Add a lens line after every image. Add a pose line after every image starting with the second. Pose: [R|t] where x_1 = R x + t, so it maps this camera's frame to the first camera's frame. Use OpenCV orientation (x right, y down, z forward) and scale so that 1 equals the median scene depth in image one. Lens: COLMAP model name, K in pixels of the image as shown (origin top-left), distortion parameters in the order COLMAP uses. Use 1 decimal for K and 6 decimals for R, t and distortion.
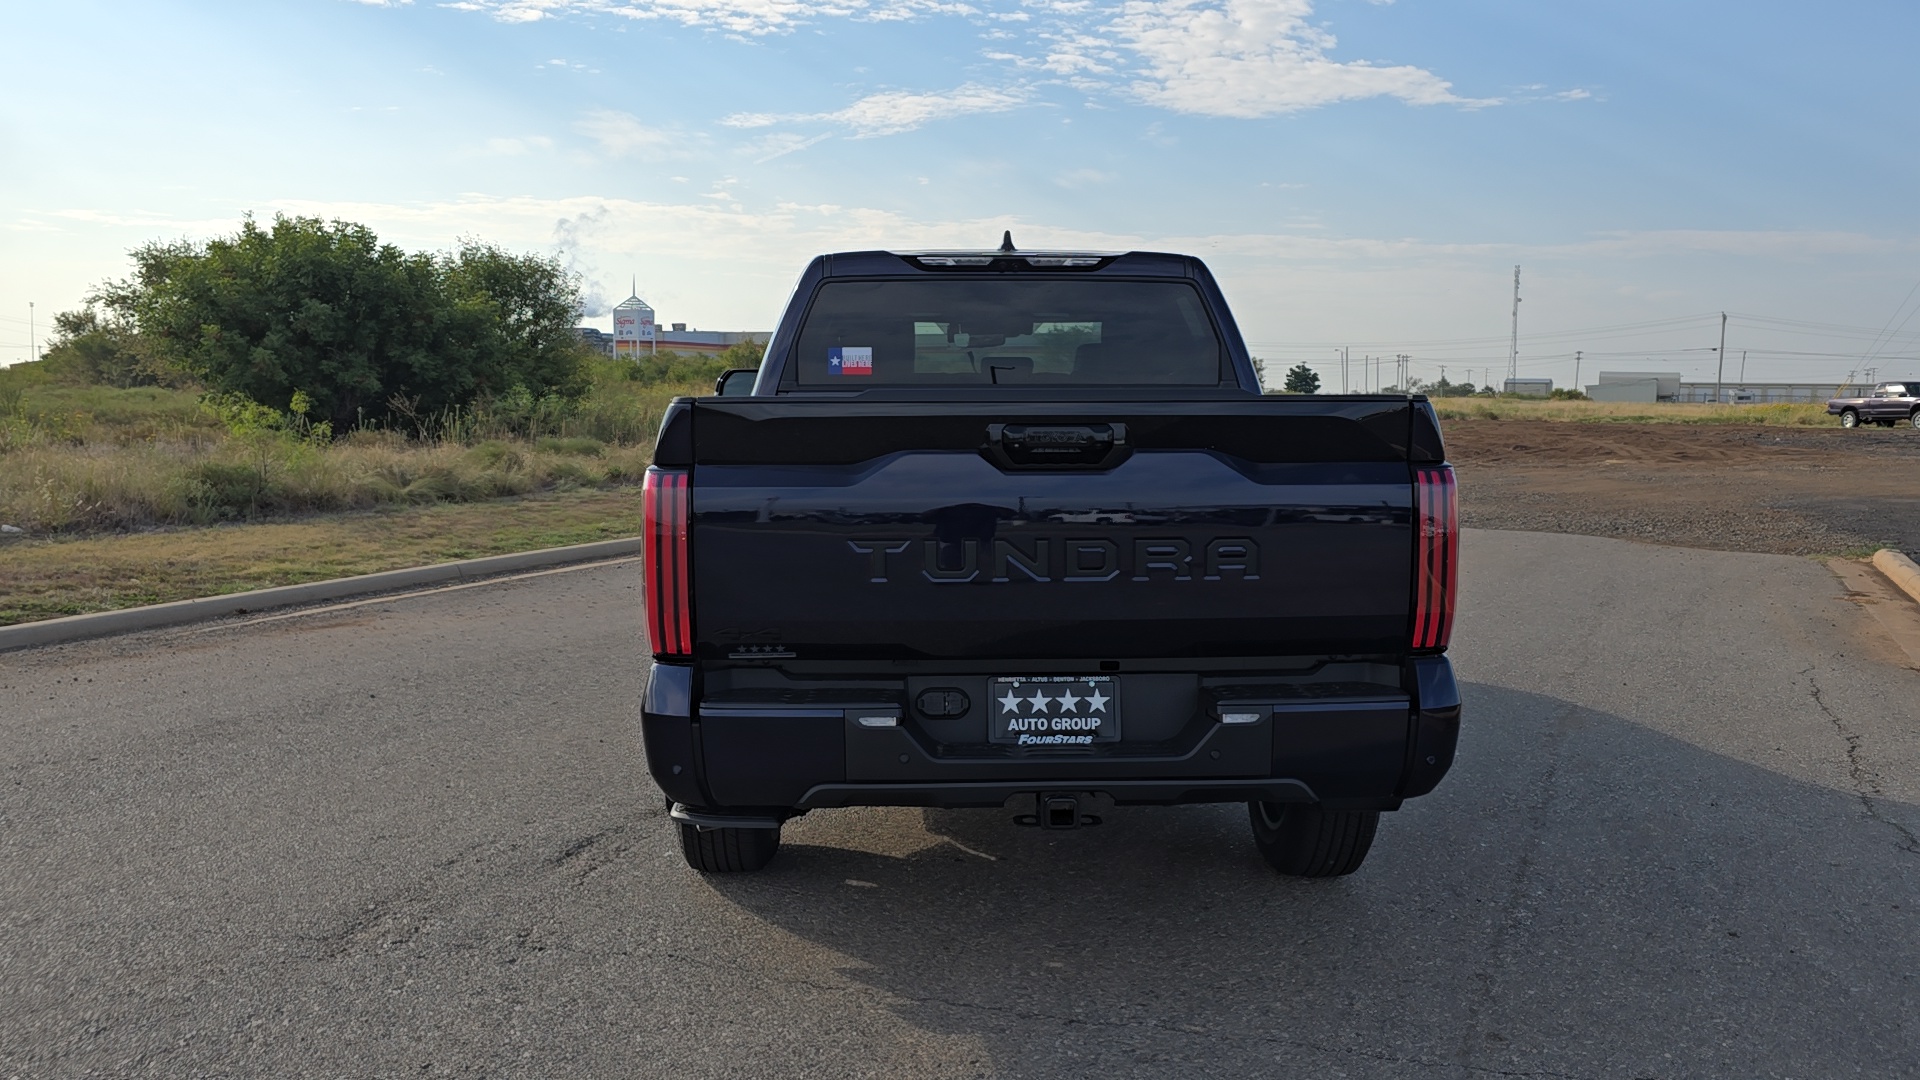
lens RADIAL K [[1564.6, 0, 968.5], [0, 1564.6, 545.3], [0, 0, 1]] dist [-0.005089, -0.004405]
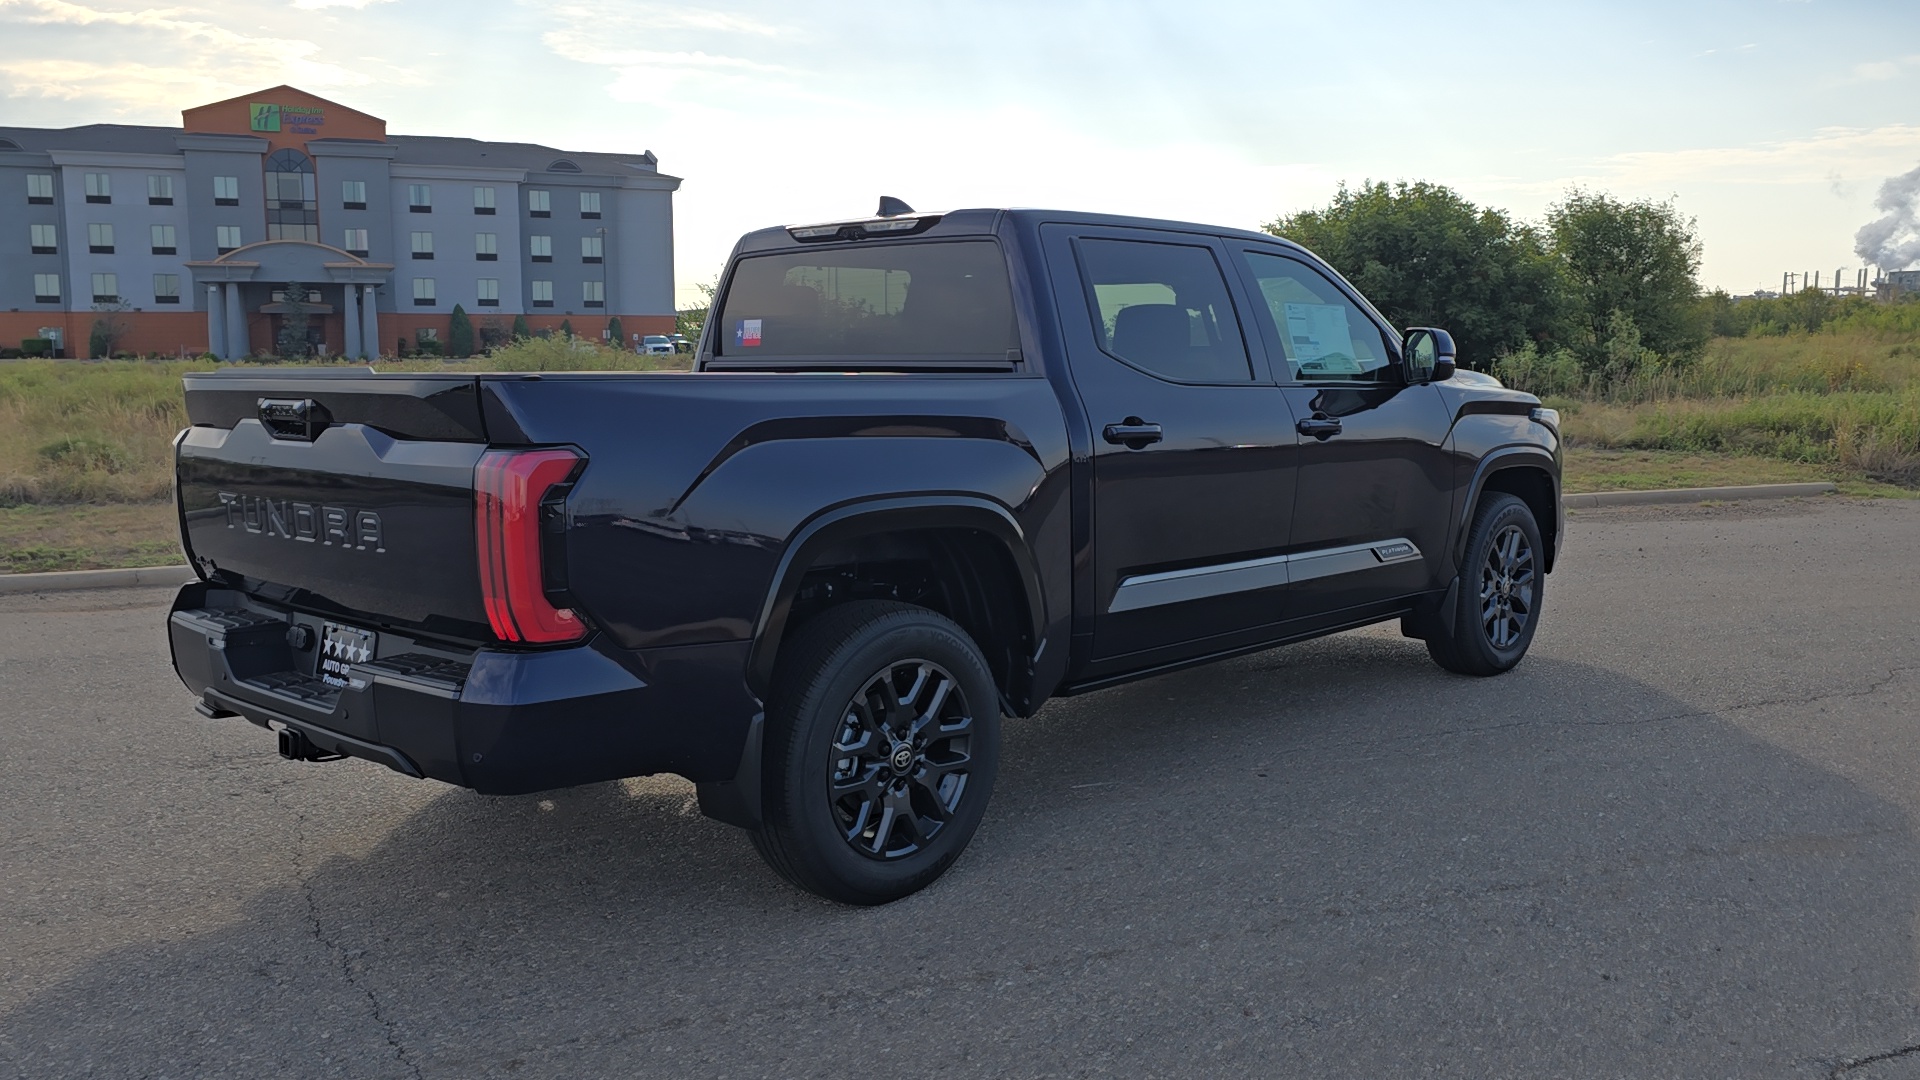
lens RADIAL K [[1564.6, 0, 968.5], [0, 1564.6, 545.3], [0, 0, 1]] dist [-0.005089, -0.004405]
pose [[0.710914, 0.078482, -0.698886, 0.771655], [-0.058218, 0.996910, 0.052730, -0.039057], [0.700865, 0.003201, 0.713287, 0.349496]]
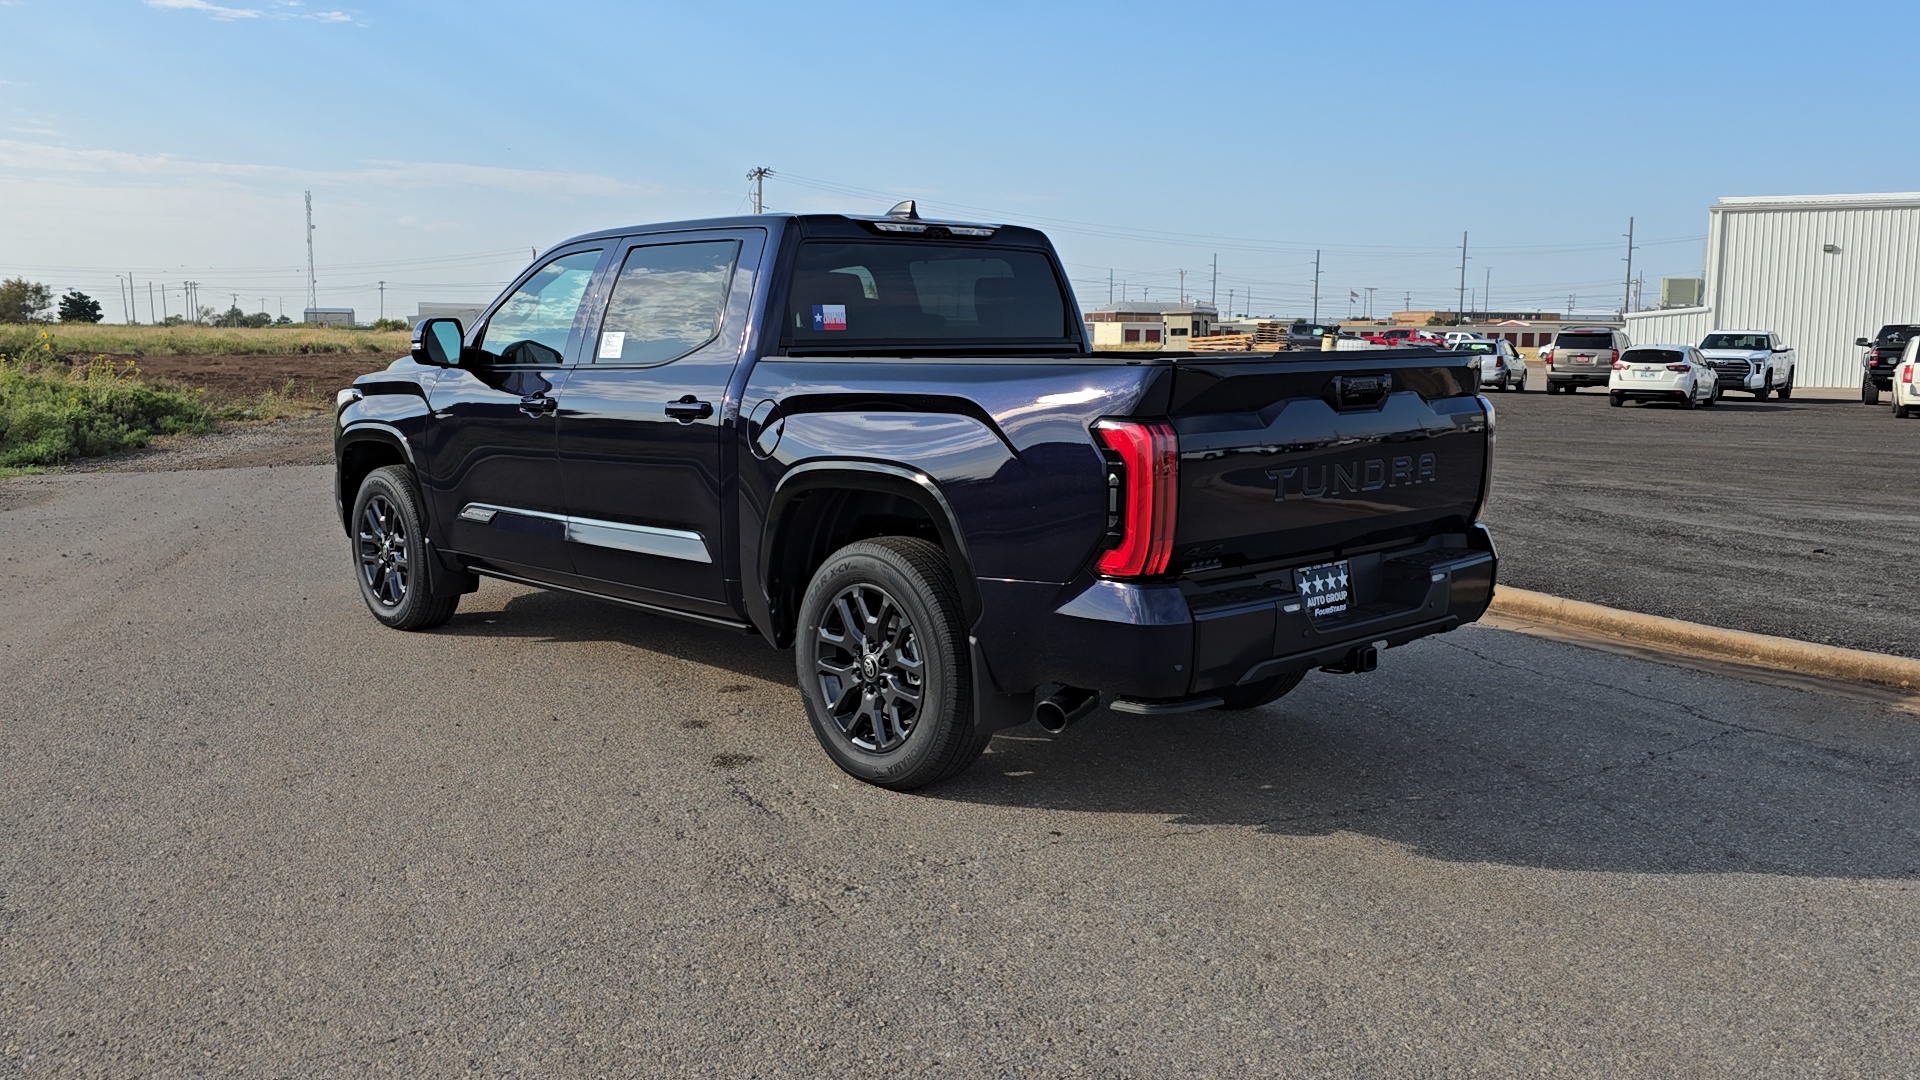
lens RADIAL K [[1553.9, 0, 960.0], [0, 1553.9, 540.0], [0, 0, 1]] dist [0.005203, 0.001334]
pose [[0.755467, -0.090214, 0.648946, -0.706482], [0.063497, 0.995894, 0.064525, -0.028564], [-0.652103, -0.007540, 0.758093, 0.130215]]
